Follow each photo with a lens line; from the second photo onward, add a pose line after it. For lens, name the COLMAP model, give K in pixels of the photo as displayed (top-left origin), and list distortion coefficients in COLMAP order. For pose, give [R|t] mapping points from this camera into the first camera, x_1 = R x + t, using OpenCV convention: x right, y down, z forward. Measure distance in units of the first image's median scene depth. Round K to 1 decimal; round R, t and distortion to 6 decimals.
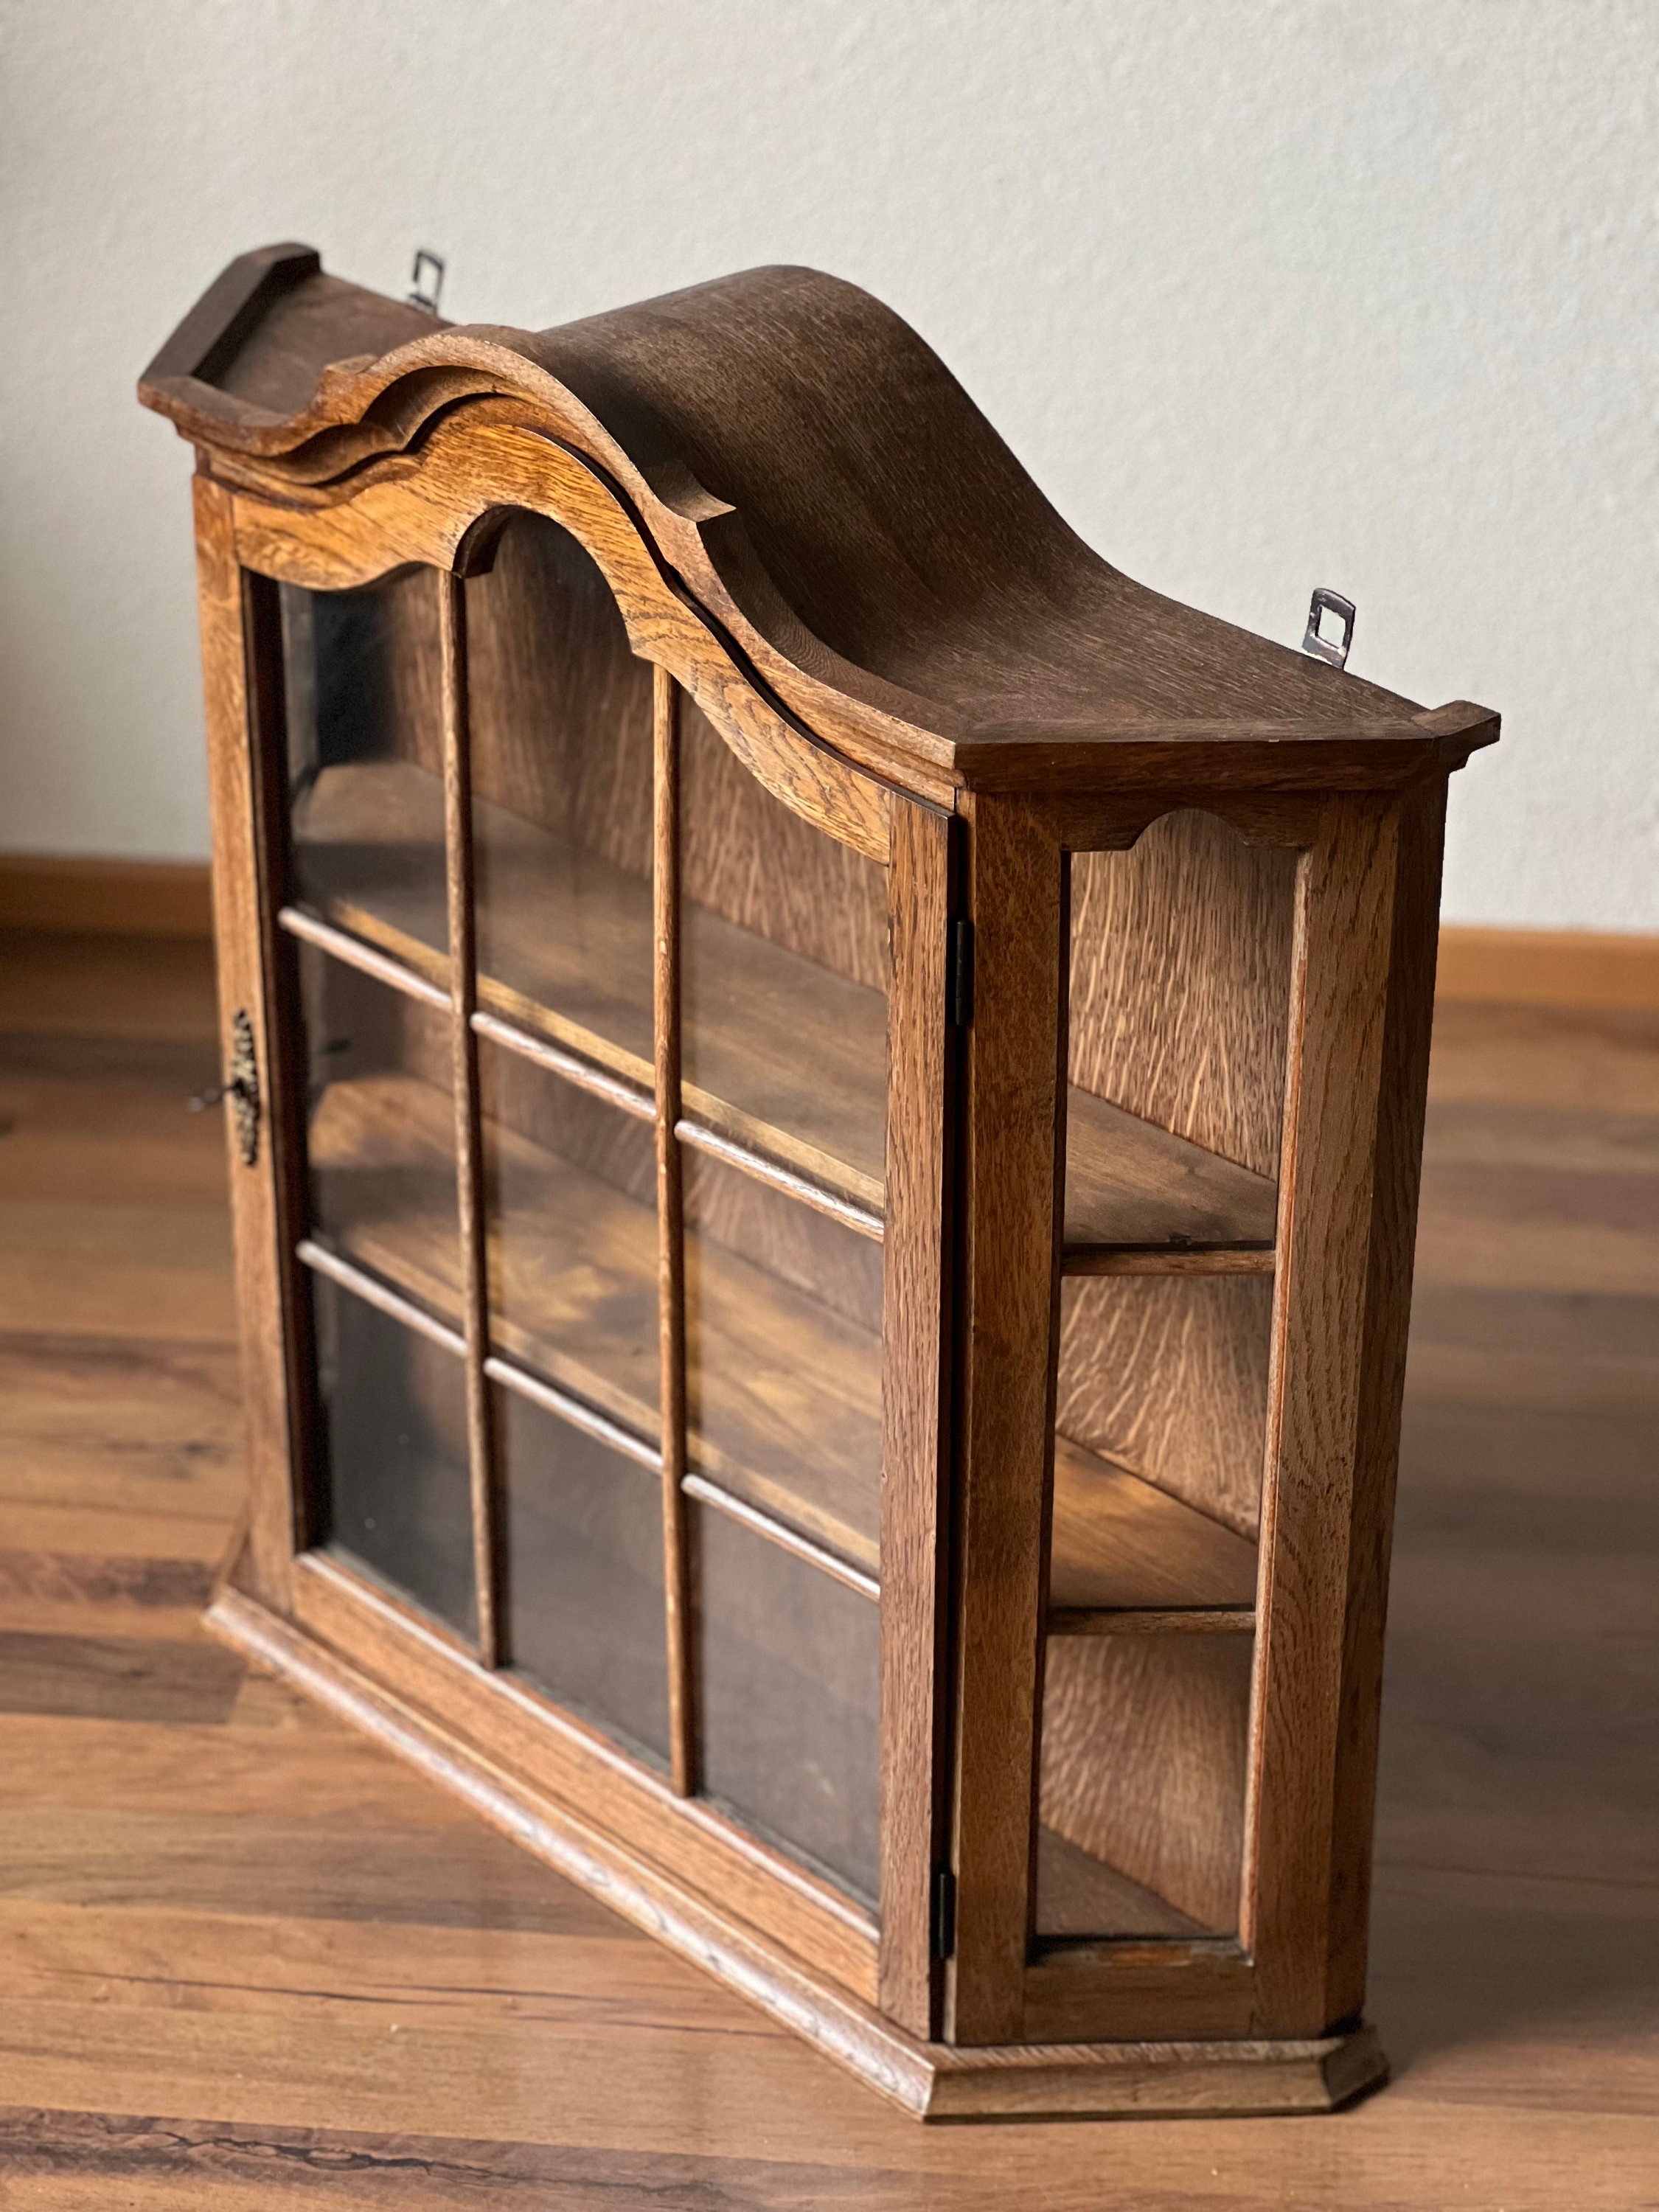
lens RADIAL K [[4939.8, 0, 829.5], [0, 4939.8, 1106.0], [0, 0, 1]] dist [-0.378092, 12.342878]
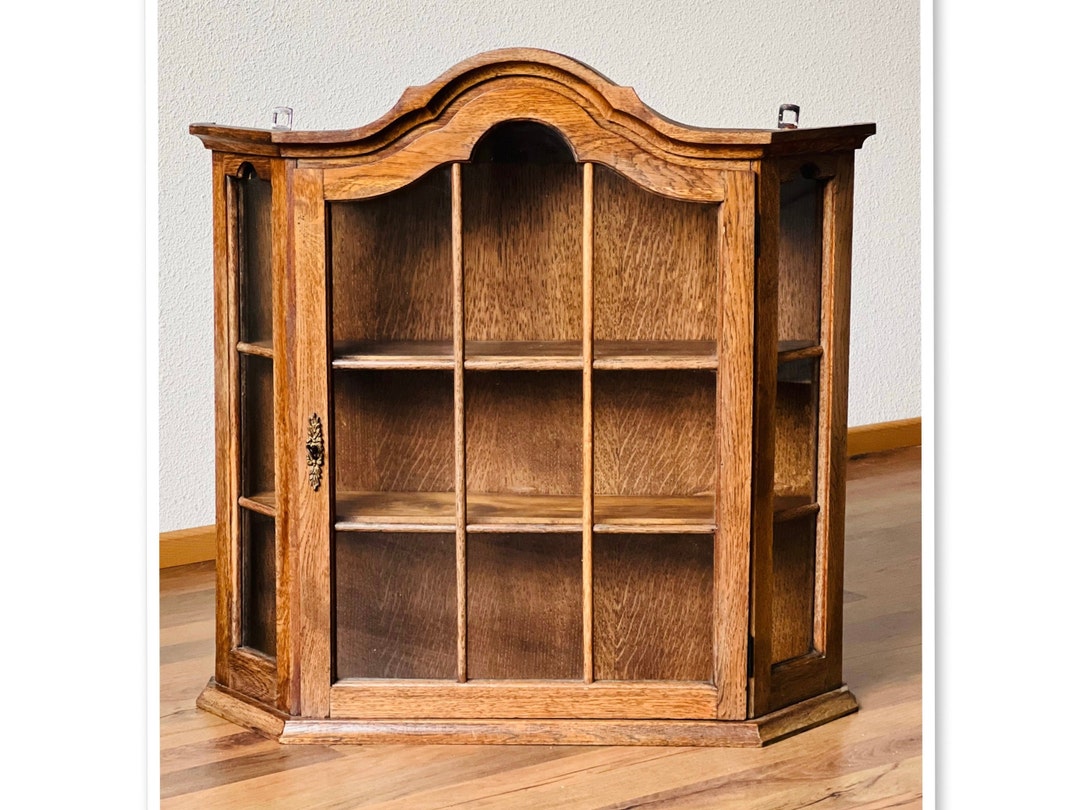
lens RADIAL K [[2326.0, 0, 540.1], [0, 2326.0, 378.4], [0, 0, 1]] dist [-0.338396, 11.264715]
pose [[0.712324, -0.123125, 0.690967, -0.880571], [0.339713, 0.921969, -0.185926, 0.225032], [-0.614157, 0.367171, 0.698568, 0.201022]]
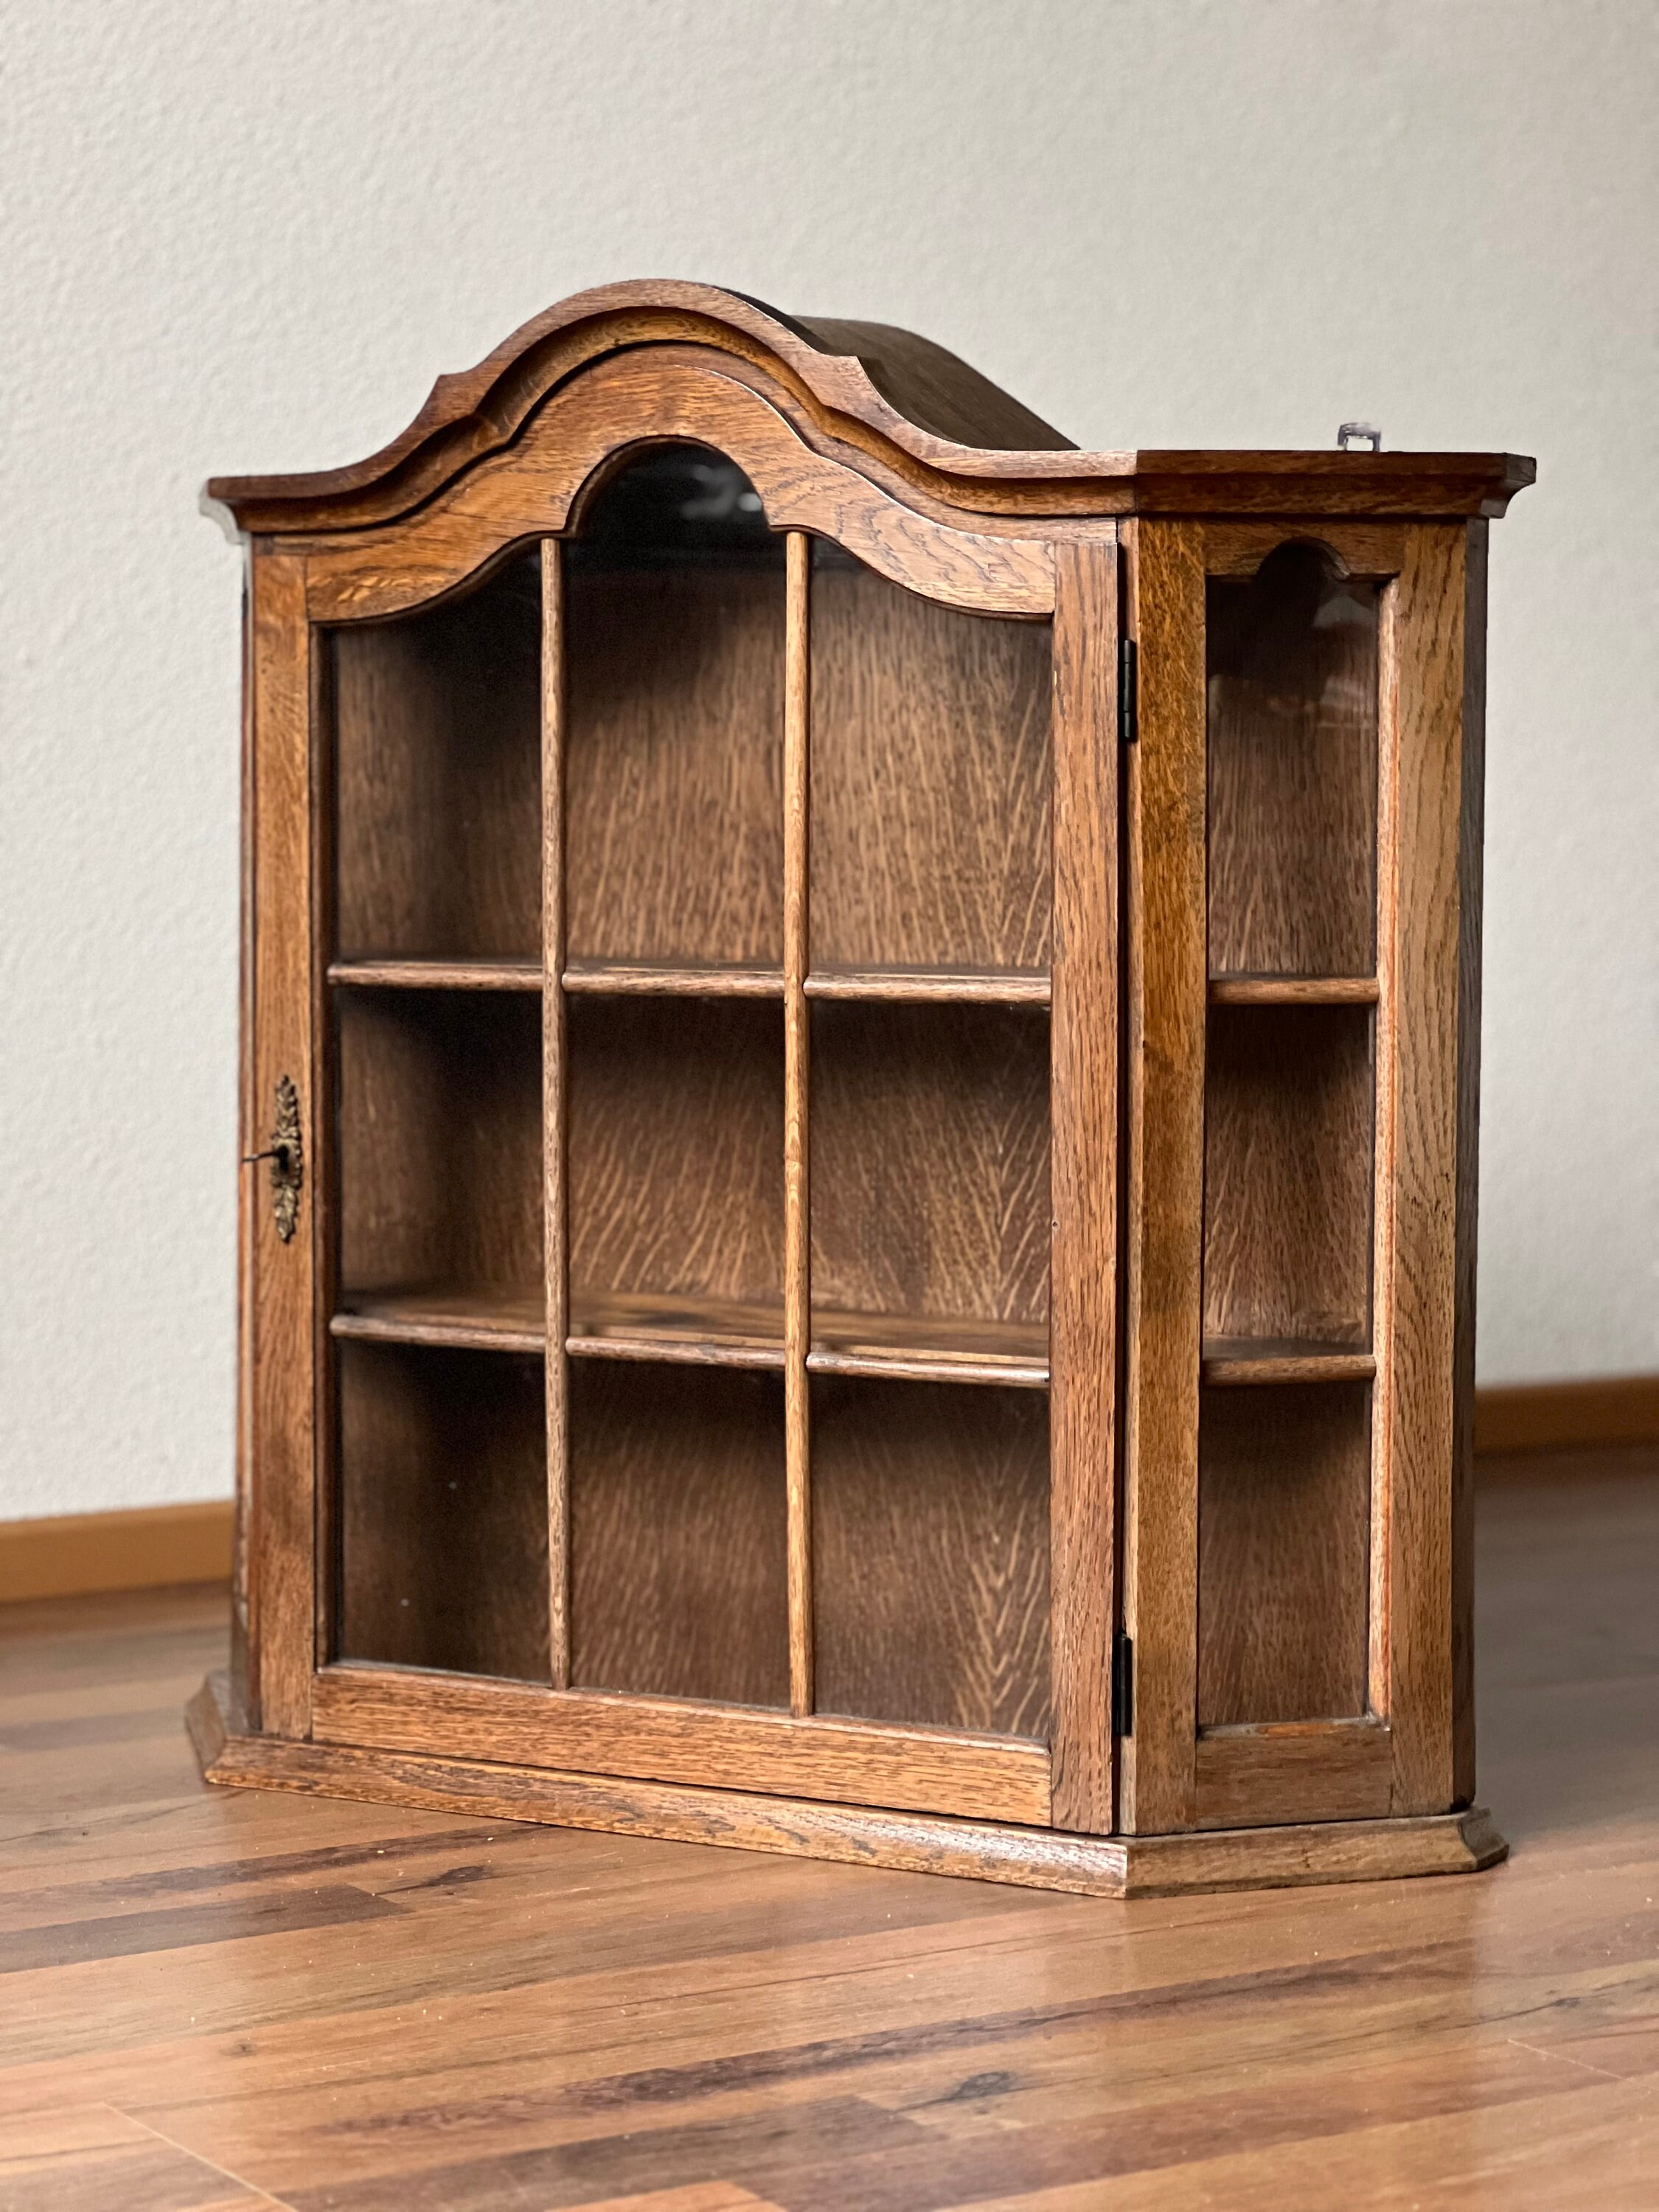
lens RADIAL K [[4939.8, 0, 829.5], [0, 4939.8, 1106.0], [0, 0, 1]] dist [-0.378092, 12.342878]
pose [[0.956432, -0.027730, 0.290635, -0.357421], [0.143543, 0.911513, -0.385408, 0.468916], [-0.254231, 0.410335, 0.875781, 0.033603]]
